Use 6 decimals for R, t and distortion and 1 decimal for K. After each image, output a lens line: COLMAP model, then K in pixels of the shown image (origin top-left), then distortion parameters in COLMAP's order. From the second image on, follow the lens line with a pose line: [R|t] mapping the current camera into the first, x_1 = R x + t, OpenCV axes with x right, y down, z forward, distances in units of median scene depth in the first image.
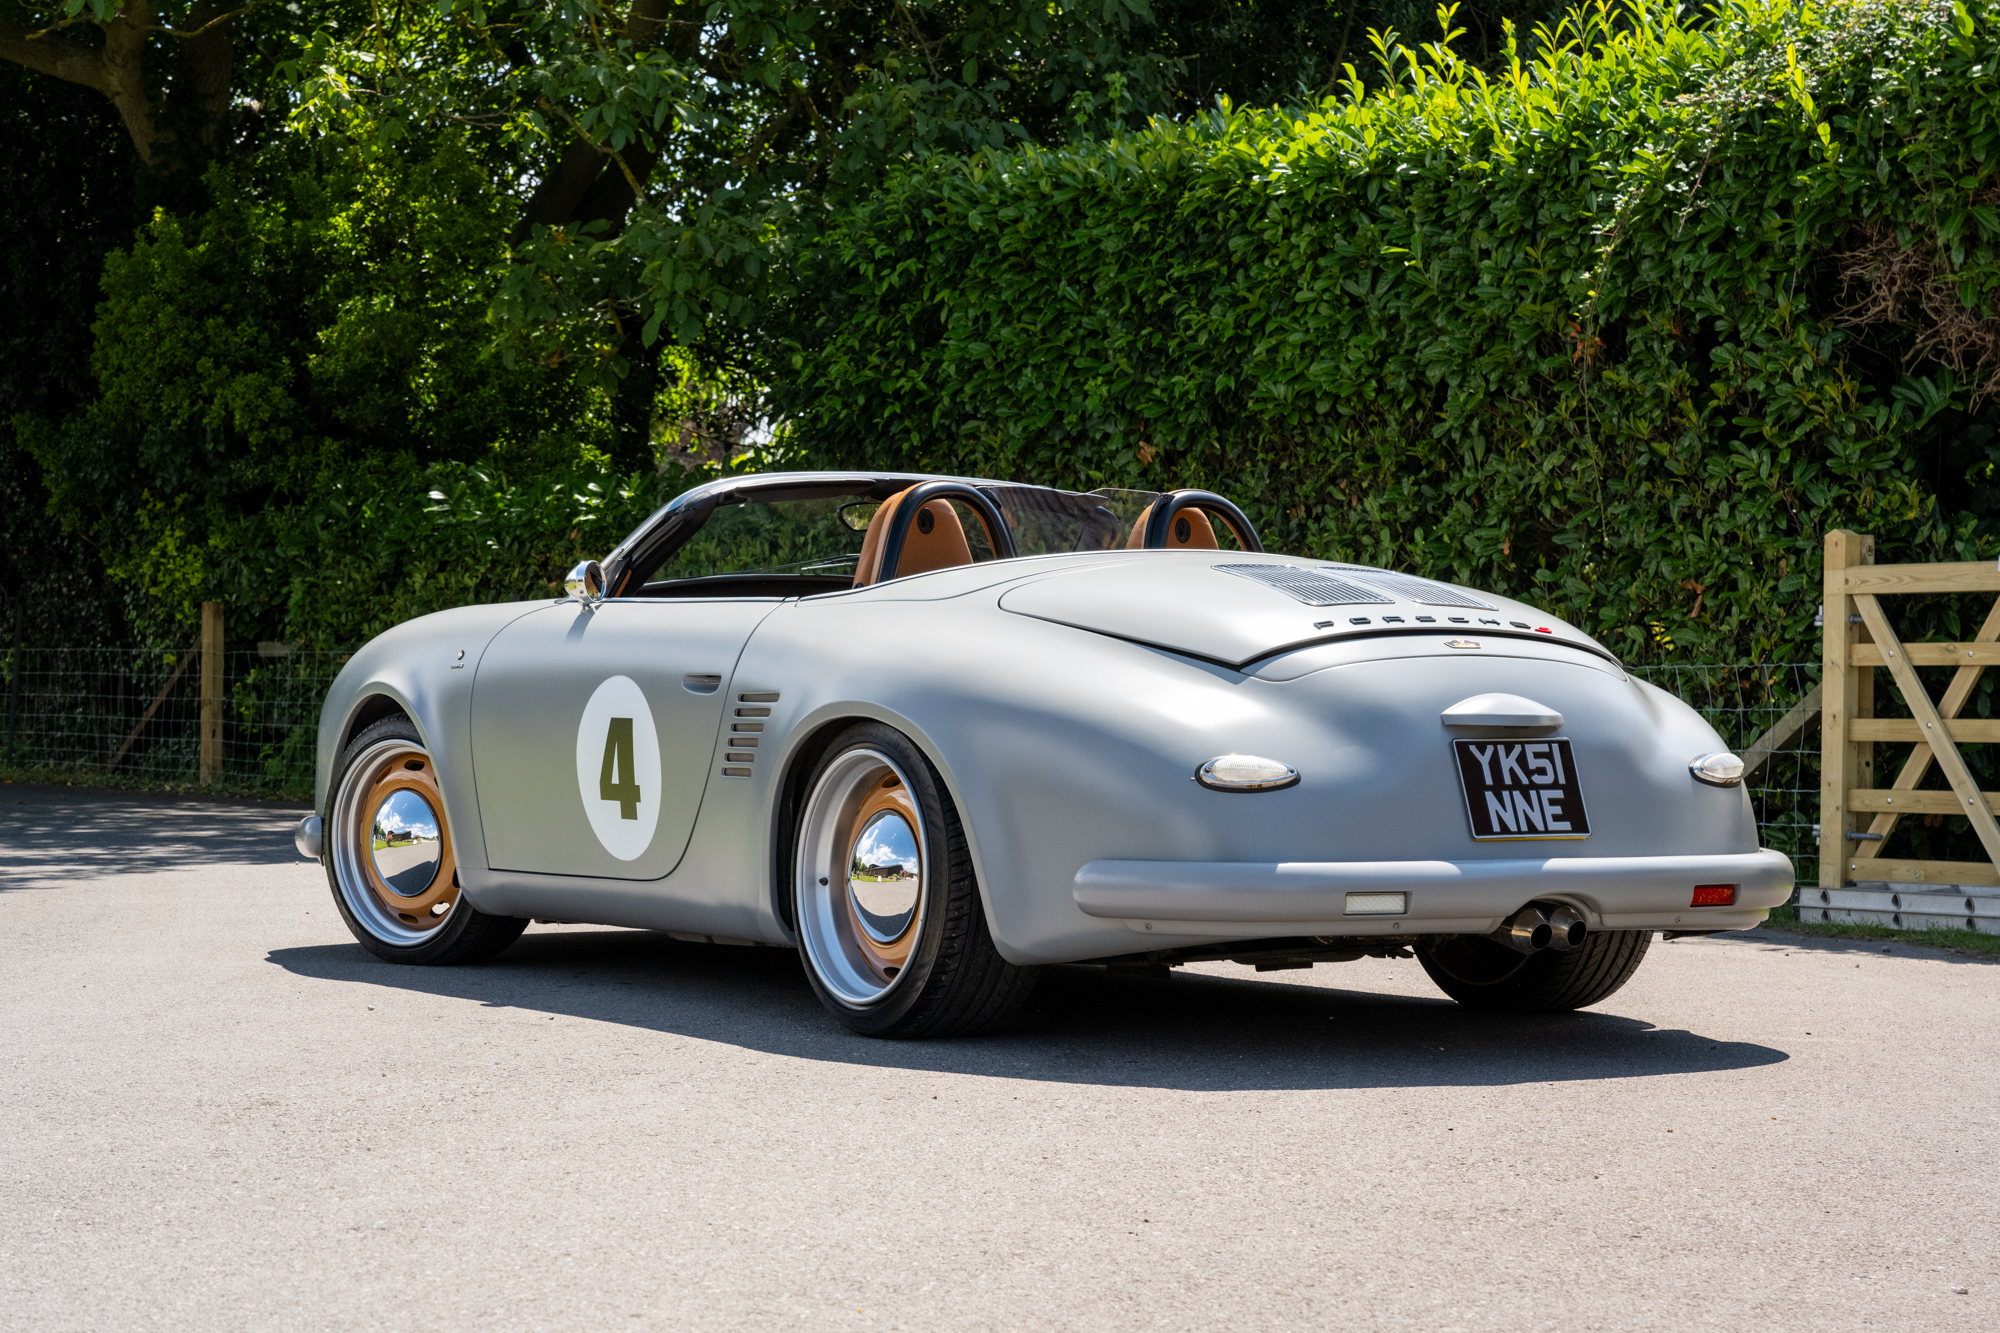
lens RADIAL K [[4127.9, 0, 989.0], [0, 4127.9, 664.6], [0, 0, 1]] dist [0.002994, 0.000000]
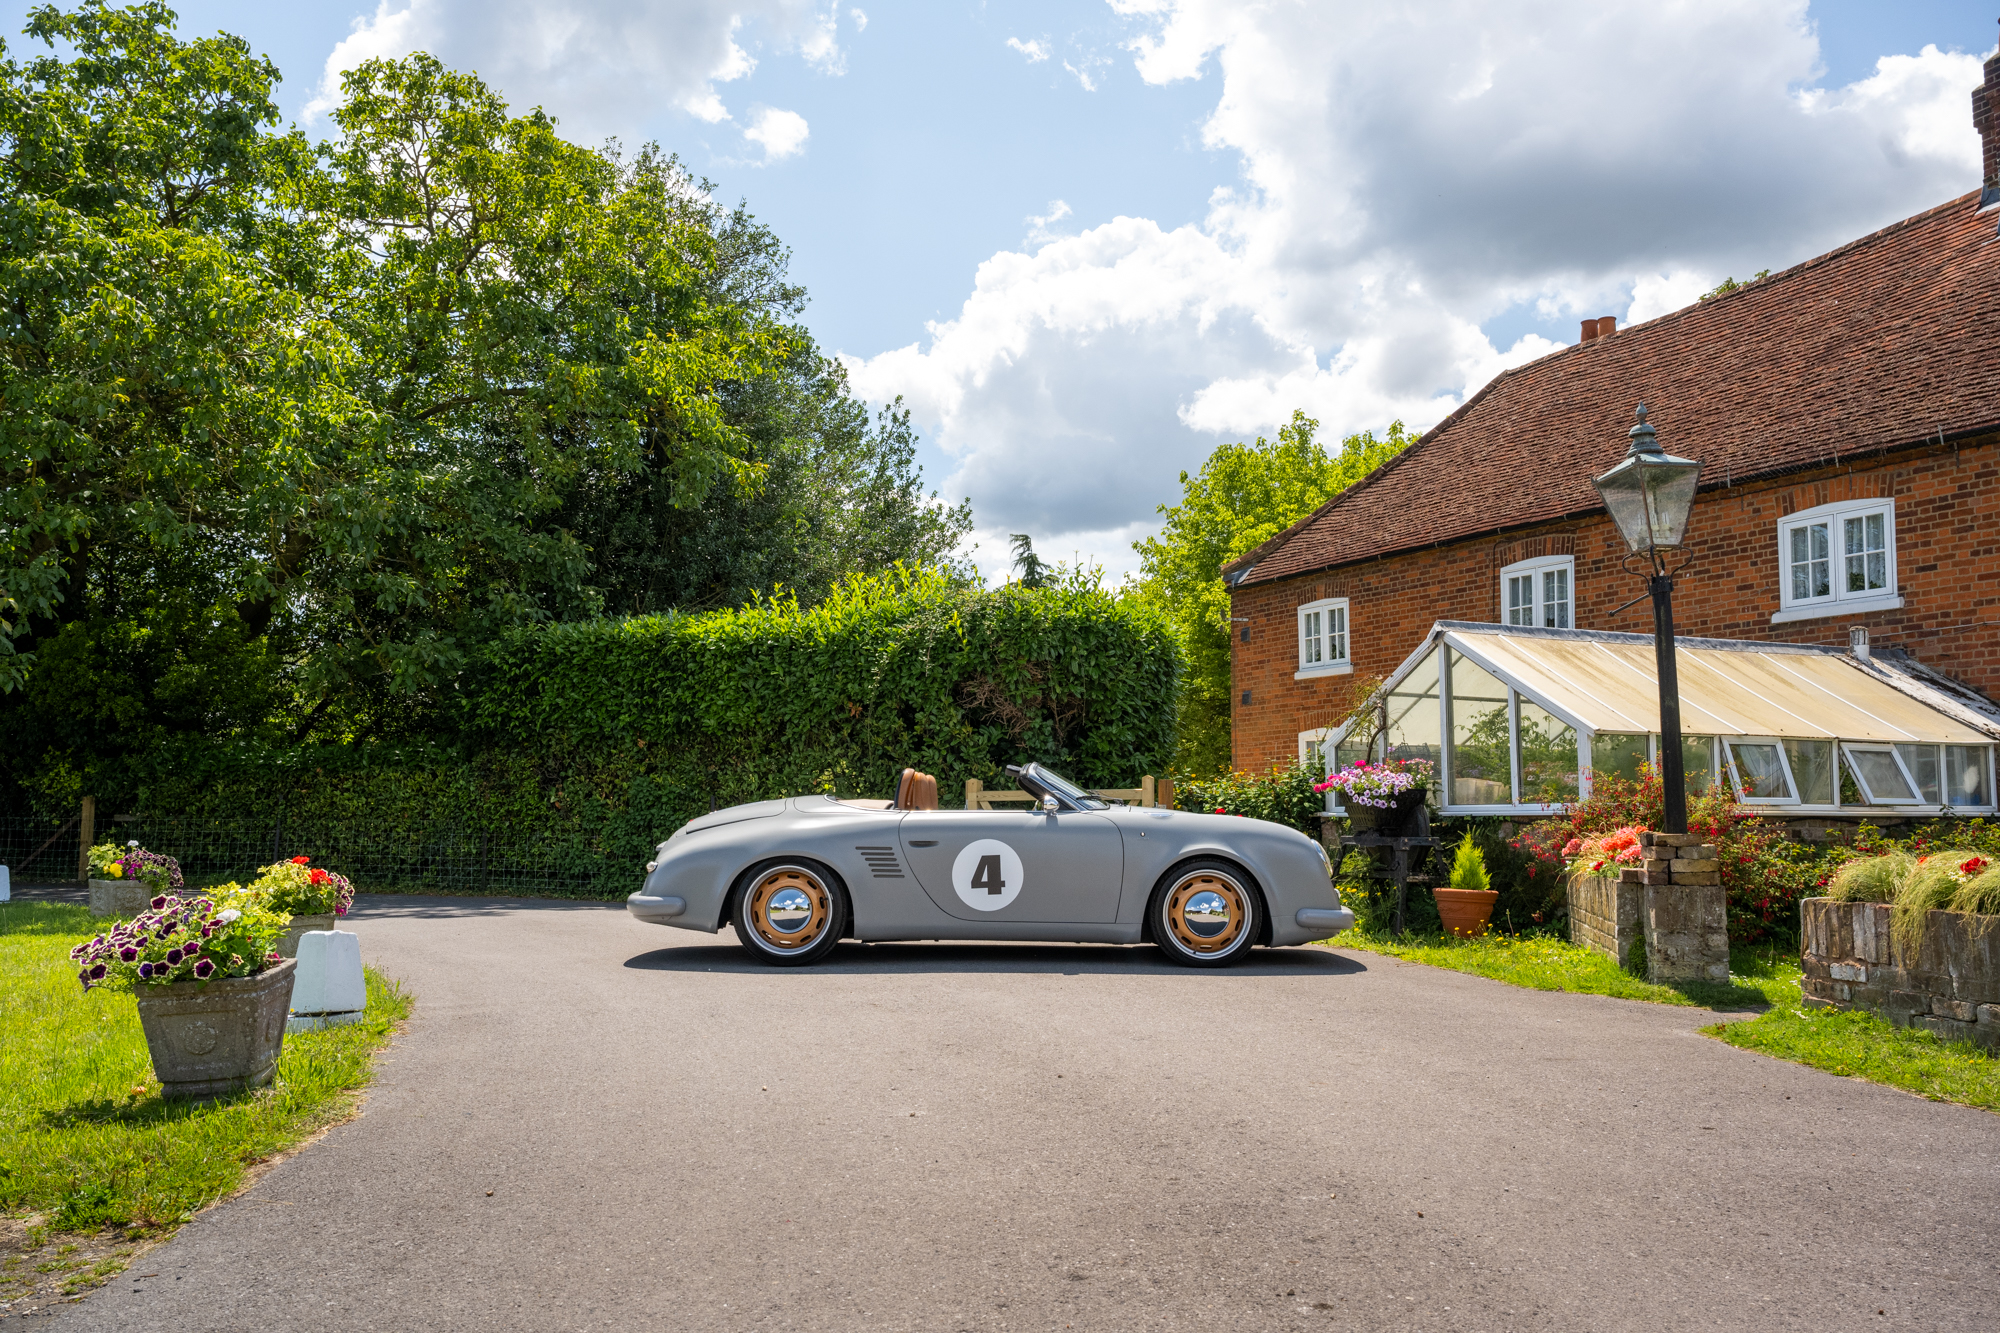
lens RADIAL K [[1593.7, 0, 1006.6], [0, 1593.7, 669.5], [0, 0, 1]] dist [-0.000906, 0.003400]
pose [[0.877521, 0.039300, 0.477925, -0.264192], [0.003929, 0.996013, -0.089116, -0.007838], [-0.479522, 0.080079, 0.873869, 0.005930]]
